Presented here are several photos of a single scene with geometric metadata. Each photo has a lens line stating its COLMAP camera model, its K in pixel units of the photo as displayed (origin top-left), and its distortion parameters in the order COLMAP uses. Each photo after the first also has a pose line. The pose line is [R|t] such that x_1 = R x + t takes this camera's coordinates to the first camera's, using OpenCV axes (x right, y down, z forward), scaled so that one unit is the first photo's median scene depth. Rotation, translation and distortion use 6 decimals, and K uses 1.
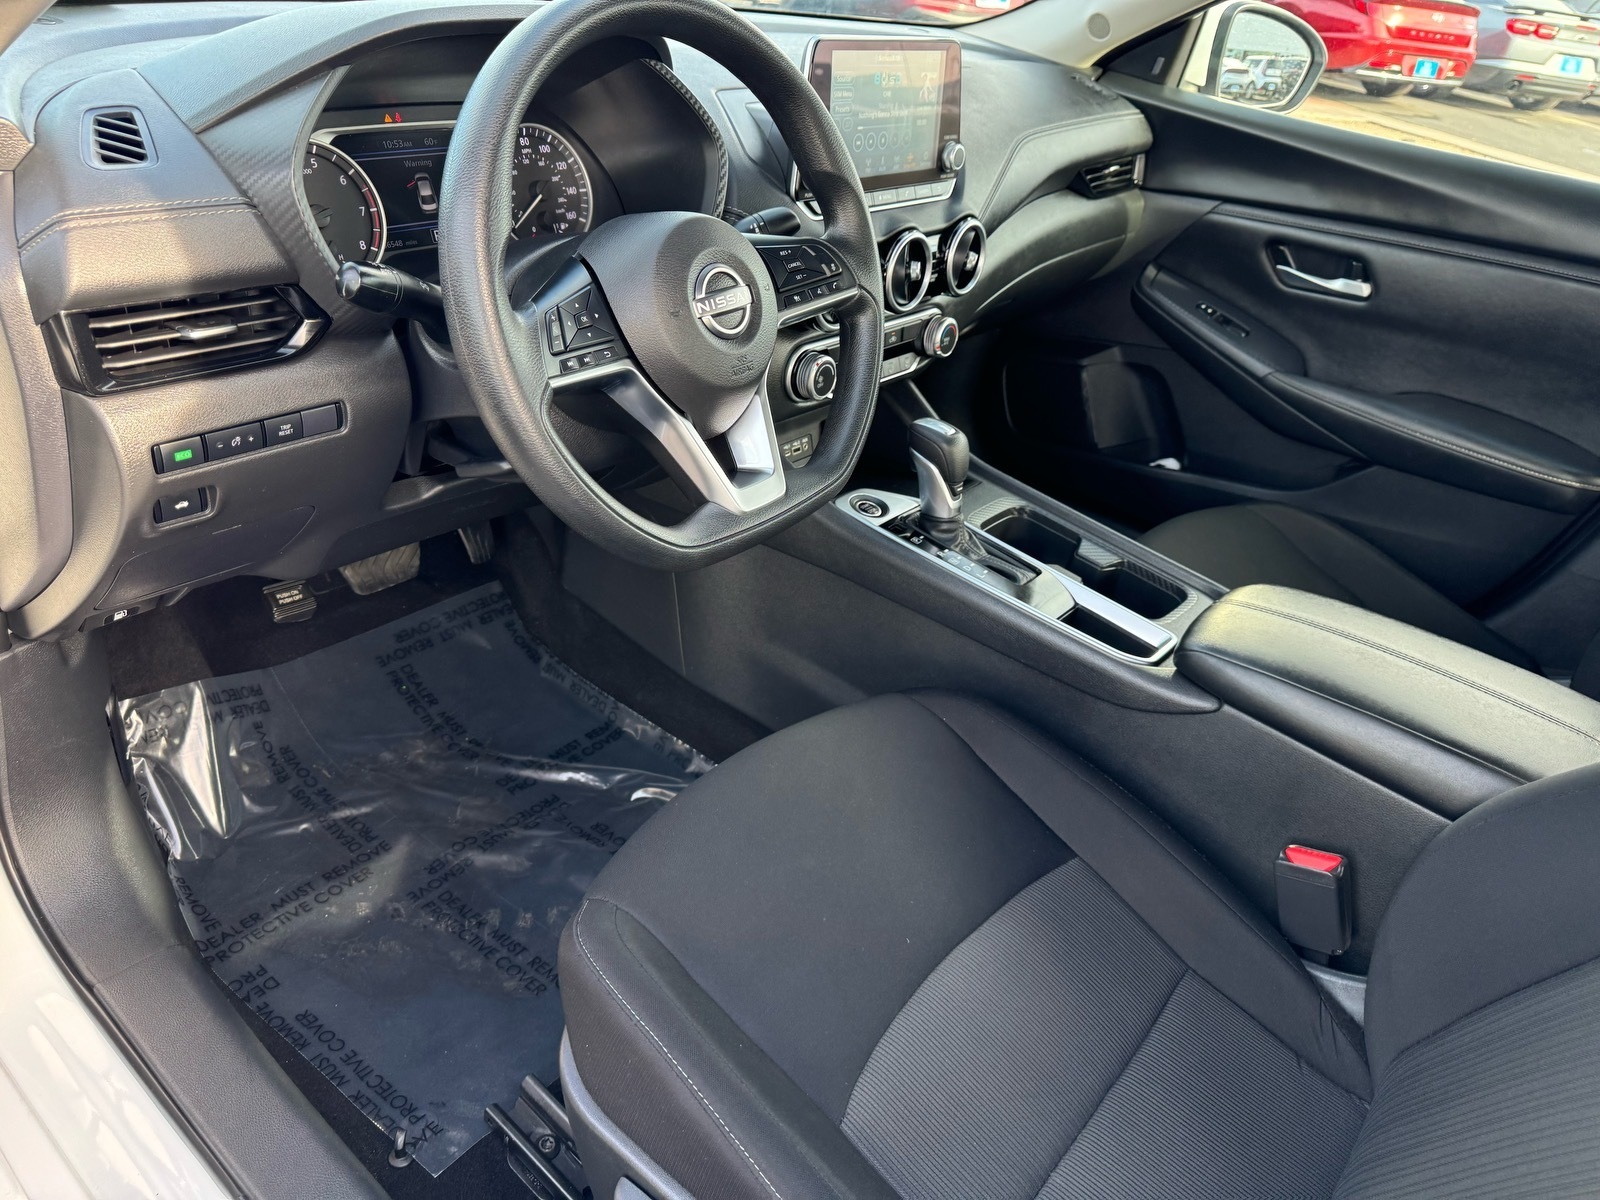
lens RADIAL K [[1166.0, 0, 774.0], [0, 1166.0, 608.2], [0, 0, 1]] dist [0.045267, -0.049168]
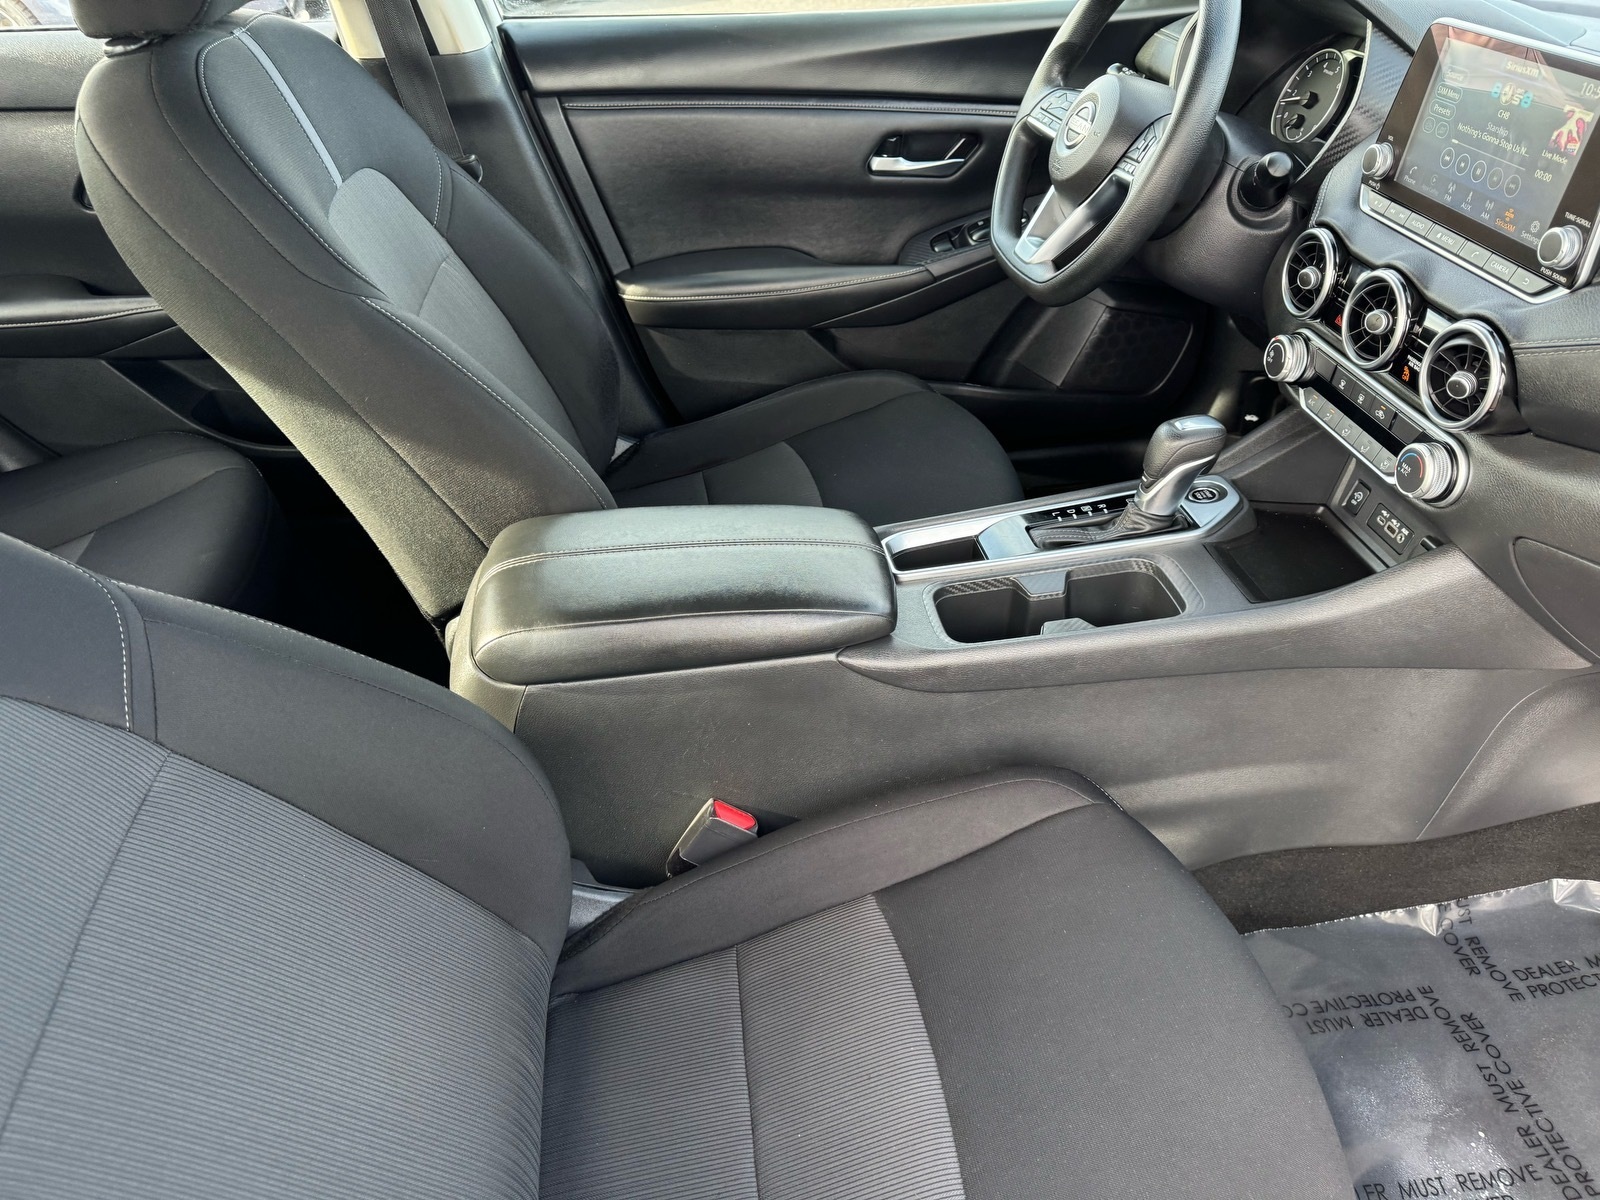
lens RADIAL K [[1166.0, 0, 806.5], [0, 1166.0, 617.2], [0, 0, 1]] dist [0.045267, -0.049168]
pose [[-0.634754, 0.355829, -0.685910, 1.035018], [-0.453247, 0.547468, 0.703453, -0.593087], [0.625823, 0.757407, -0.186229, 1.106326]]
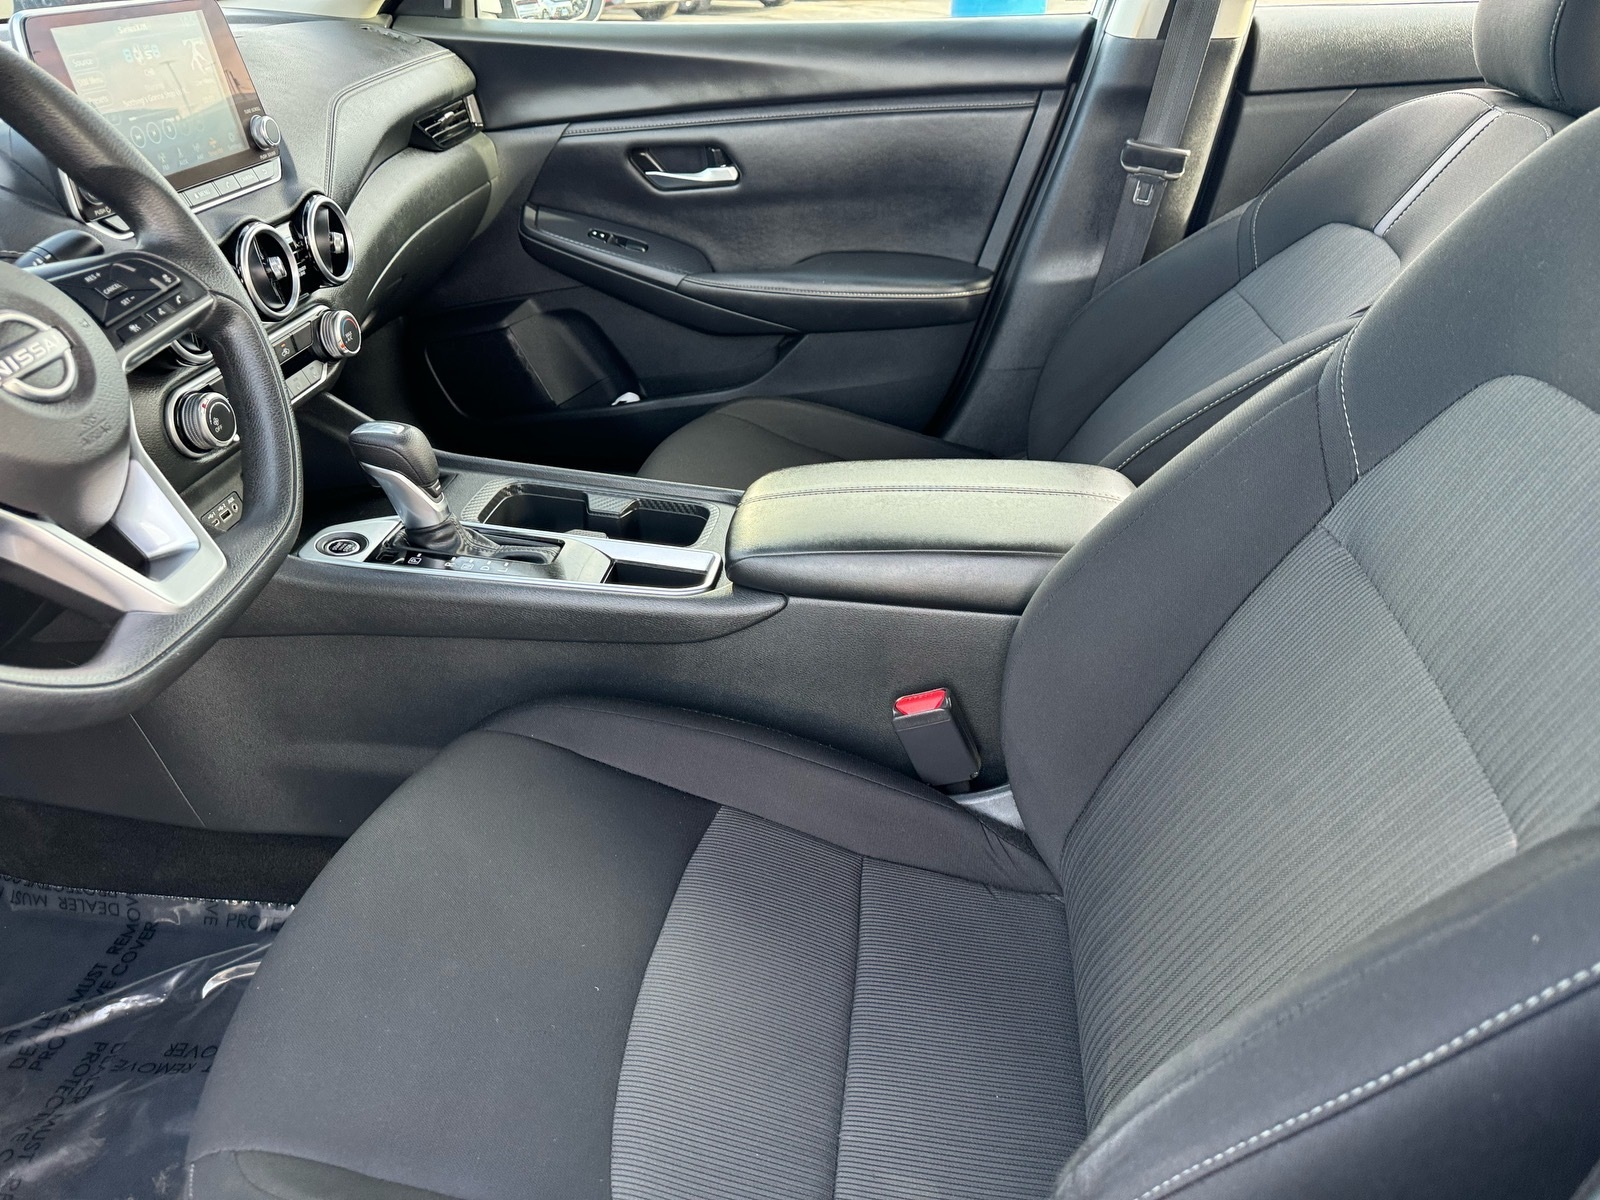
lens RADIAL K [[1166.0, 0, 807.3], [0, 1166.0, 606.2], [0, 0, 1]] dist [0.045267, -0.049168]
pose [[0.829990, -0.390788, 0.397998, 0.005317], [0.385195, 0.917646, 0.097731, -0.000778], [-0.403413, 0.072191, 0.912166, 0.094035]]
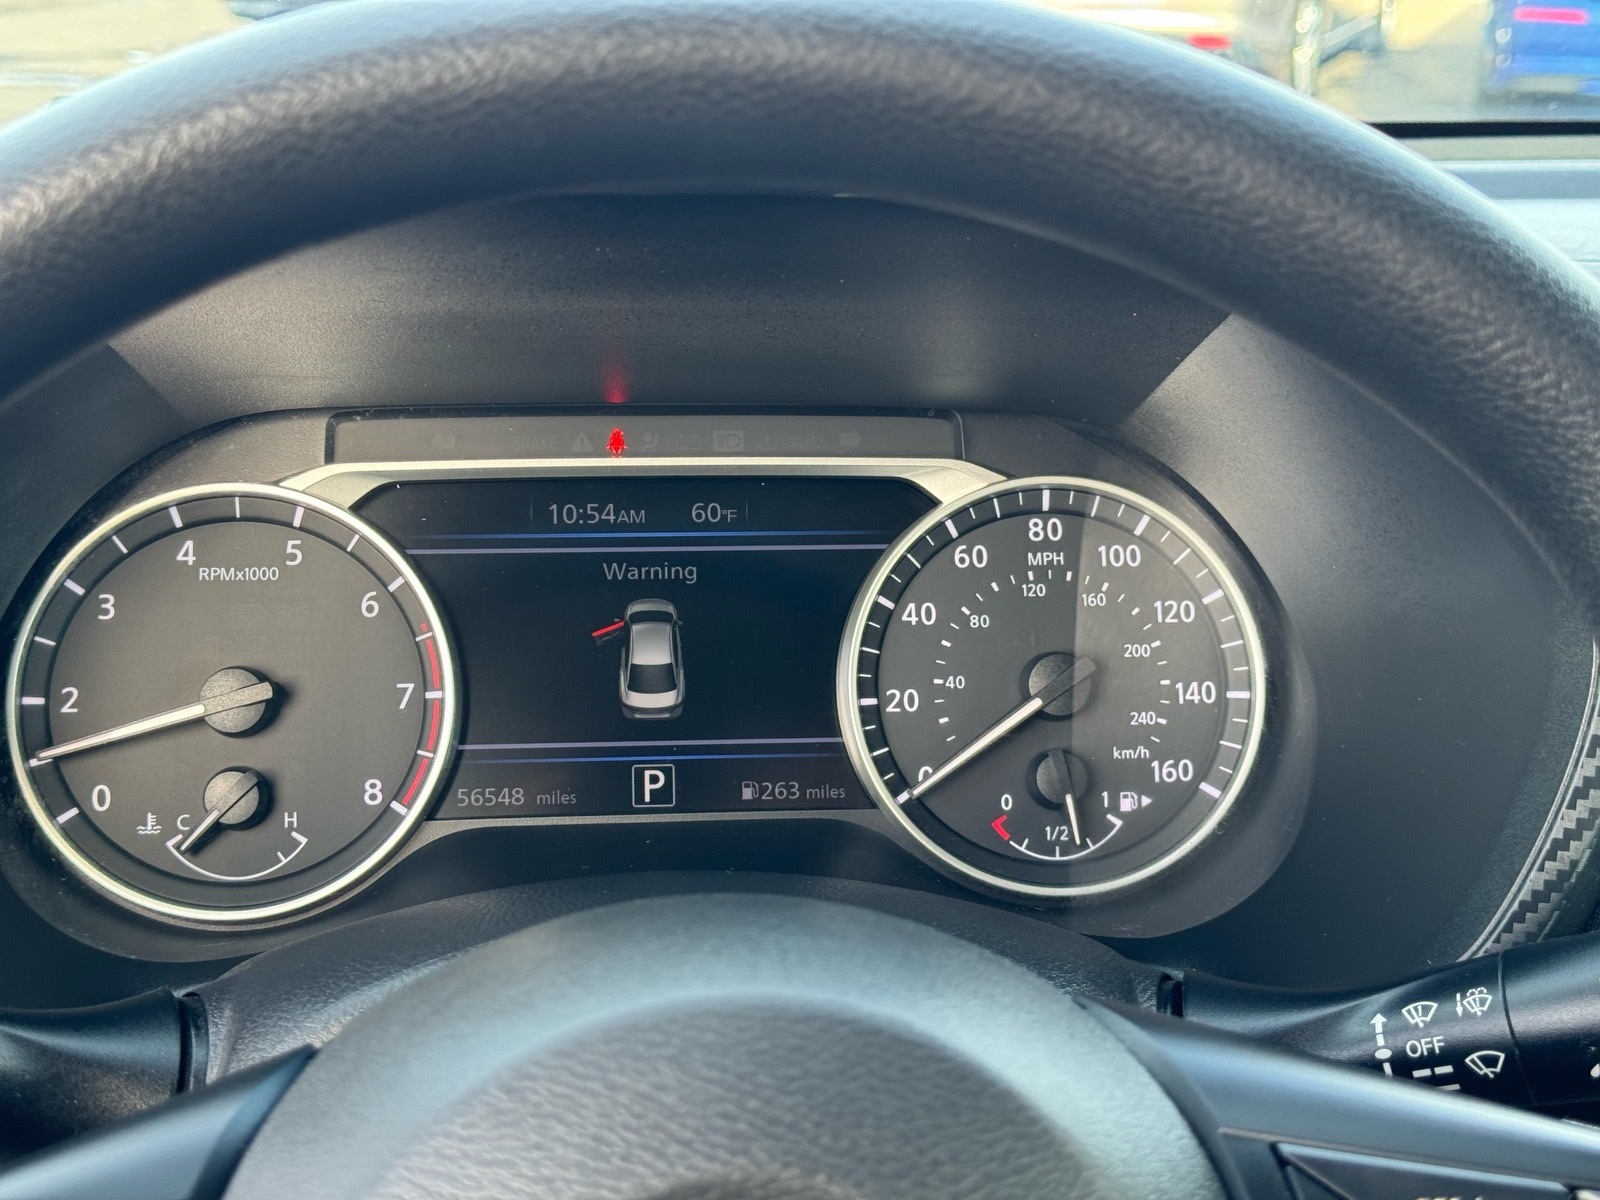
lens RADIAL K [[2304.6, 0, 777.1], [0, 2304.6, 556.9], [0, 0, 1]] dist [0.124255, 0.000000]
pose [[0.713637, 0.101487, -0.693125, 0.146308], [-0.307441, 0.934442, -0.179719, -0.238467], [0.629446, 0.341349, 0.698053, 0.489555]]
